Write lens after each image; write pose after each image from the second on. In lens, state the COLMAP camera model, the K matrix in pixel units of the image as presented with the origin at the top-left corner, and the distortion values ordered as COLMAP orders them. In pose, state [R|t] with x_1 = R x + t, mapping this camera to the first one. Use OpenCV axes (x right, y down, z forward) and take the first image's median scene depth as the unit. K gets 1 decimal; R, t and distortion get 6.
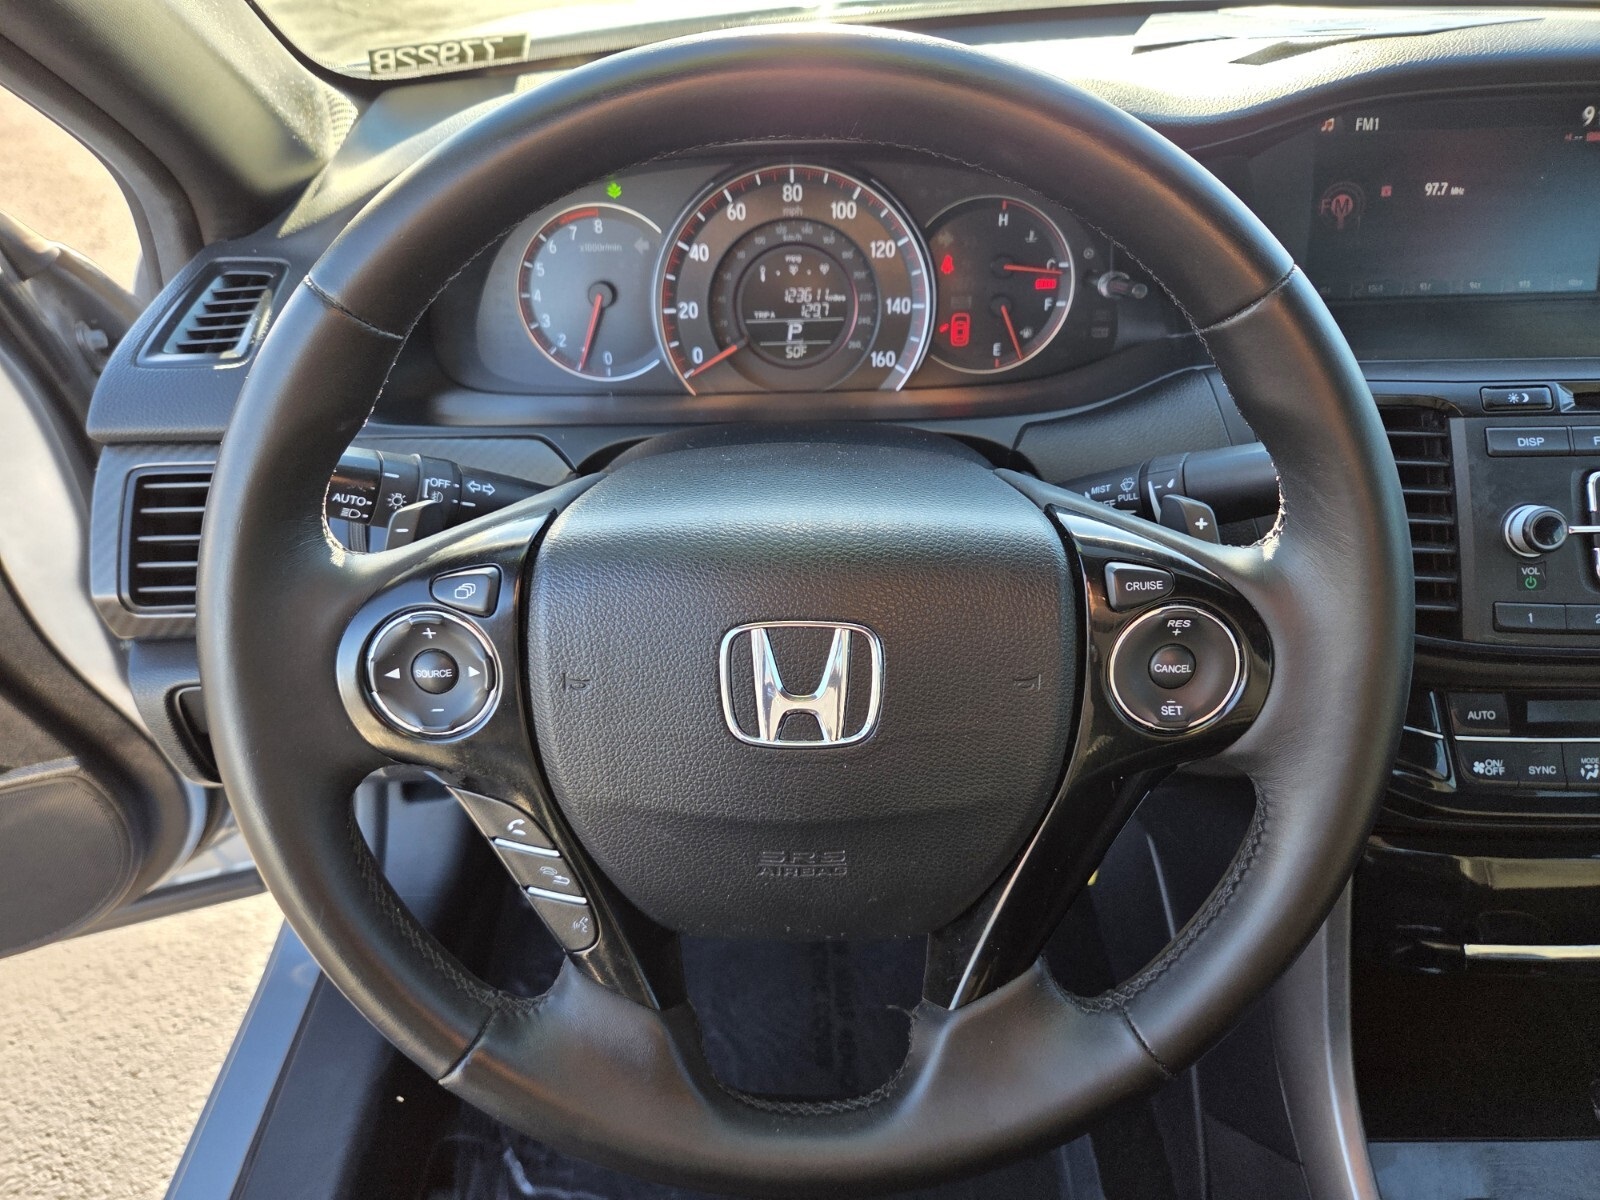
lens RADIAL K [[1067.4, 0, 783.3], [0, 1067.4, 606.5], [0, 0, 1]] dist [0.004322, -0.032640]
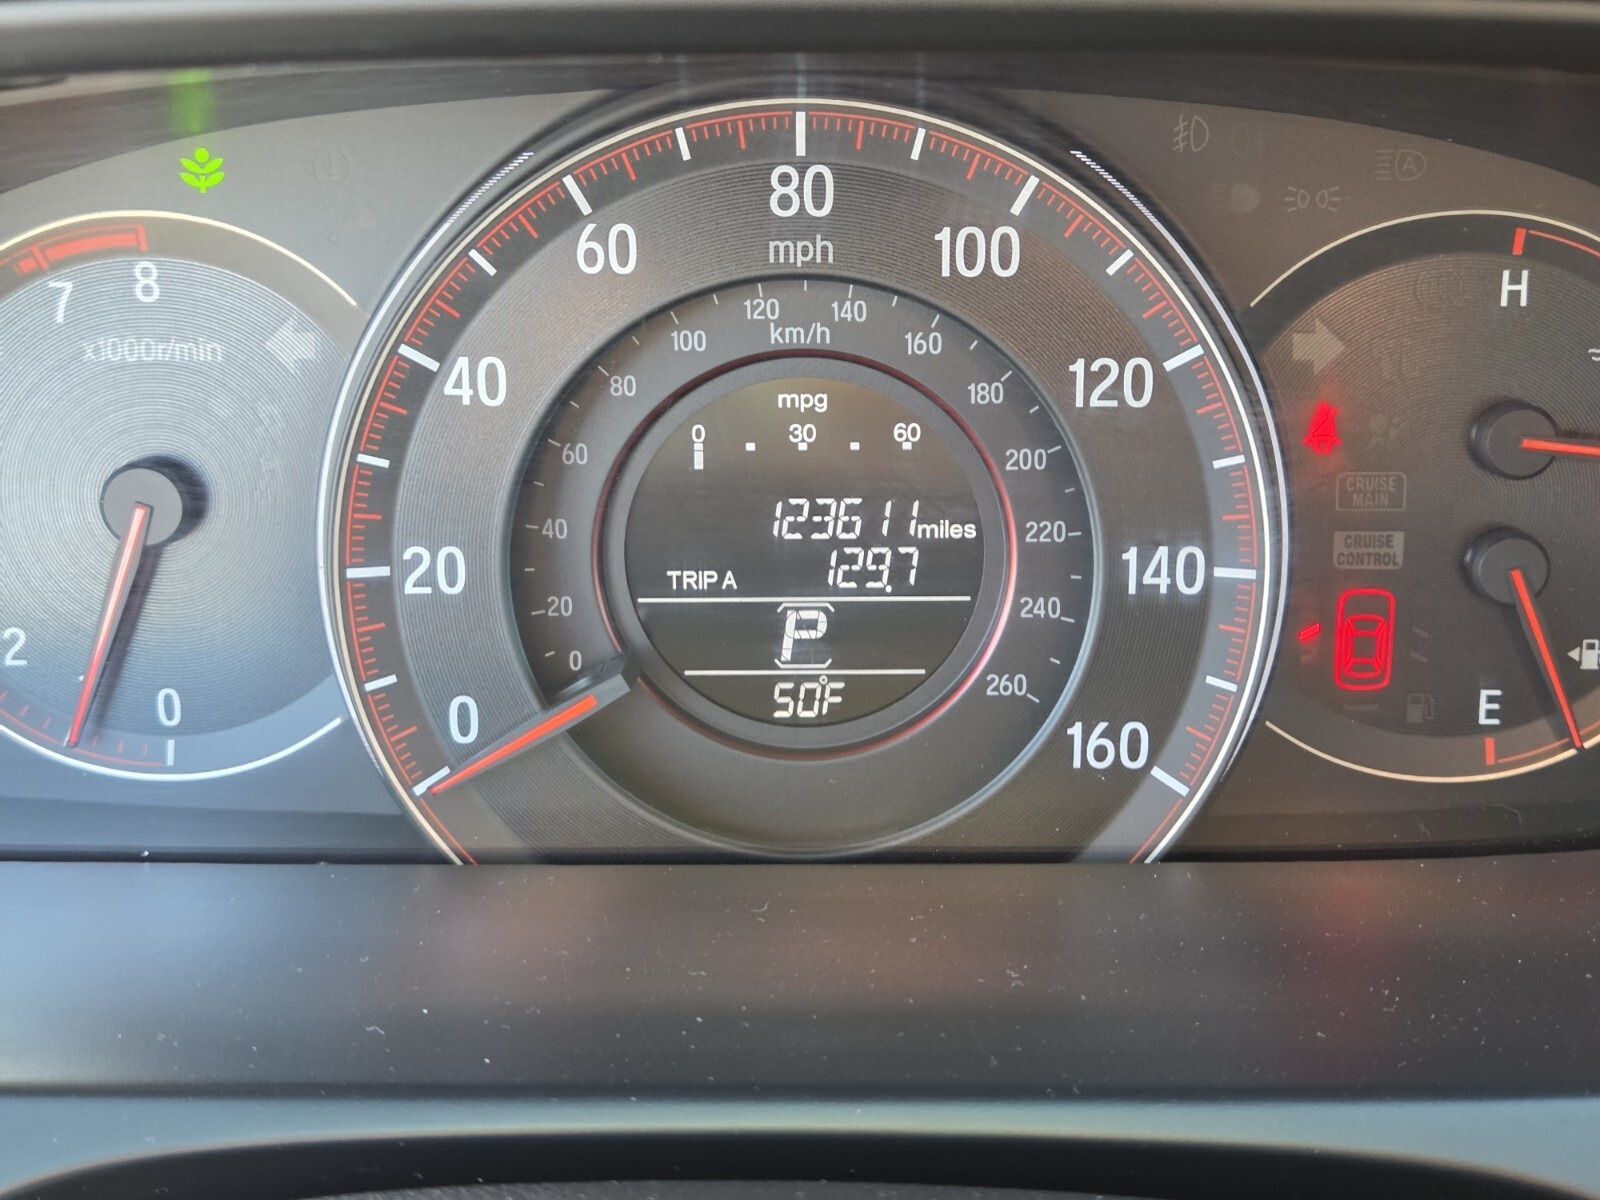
lens RADIAL K [[2212.9, 0, 800.0], [0, 2212.9, 600.0], [0, 0, 1]] dist [0.113169, -0.591745]
pose [[0.999801, 0.019941, -0.000847, 0.010882], [-0.019791, 0.984988, -0.171485, -0.173822], [-0.002585, 0.171467, 0.985186, 0.423233]]
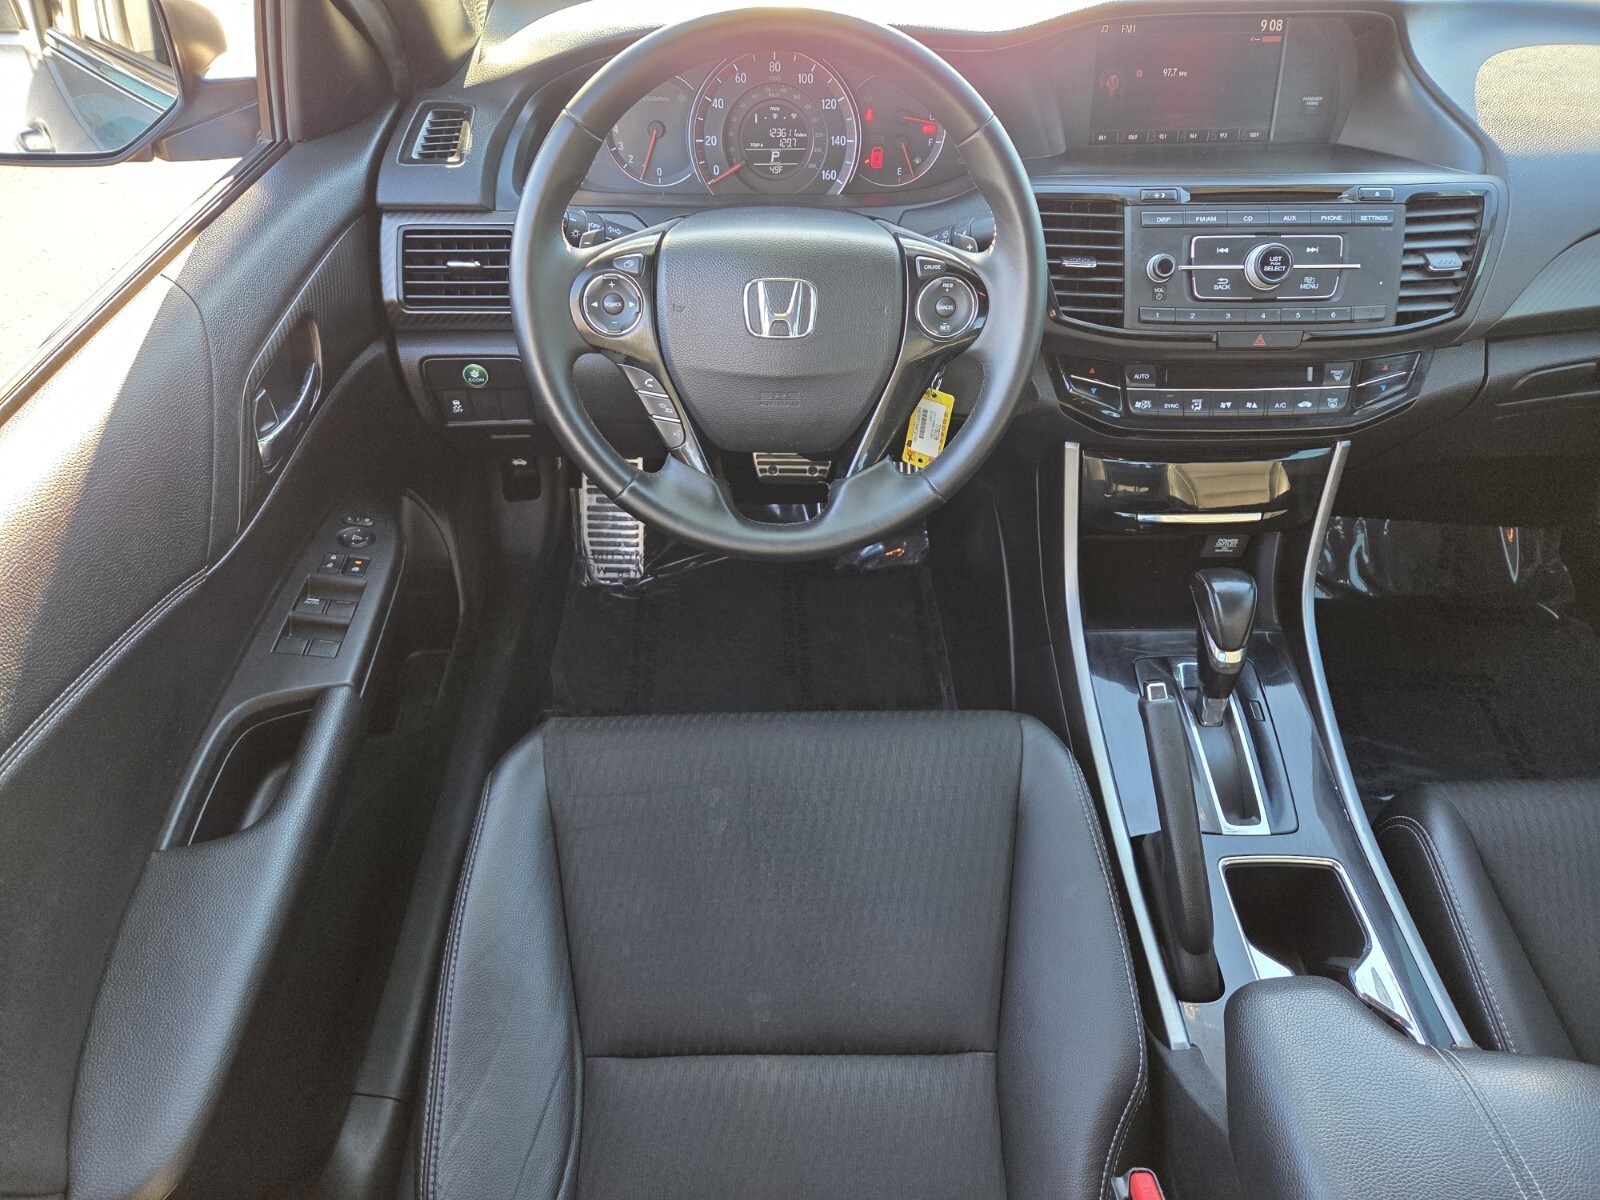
lens RADIAL K [[1023.4, 0, 797.3], [0, 1023.4, 618.5], [0, 0, 1]] dist [0.006901, -0.020048]
pose [[0.999164, 0.004403, 0.040650, -0.017128], [-0.010351, 0.989039, 0.147292, 0.222208], [-0.039556, -0.147589, 0.988257, -0.688642]]
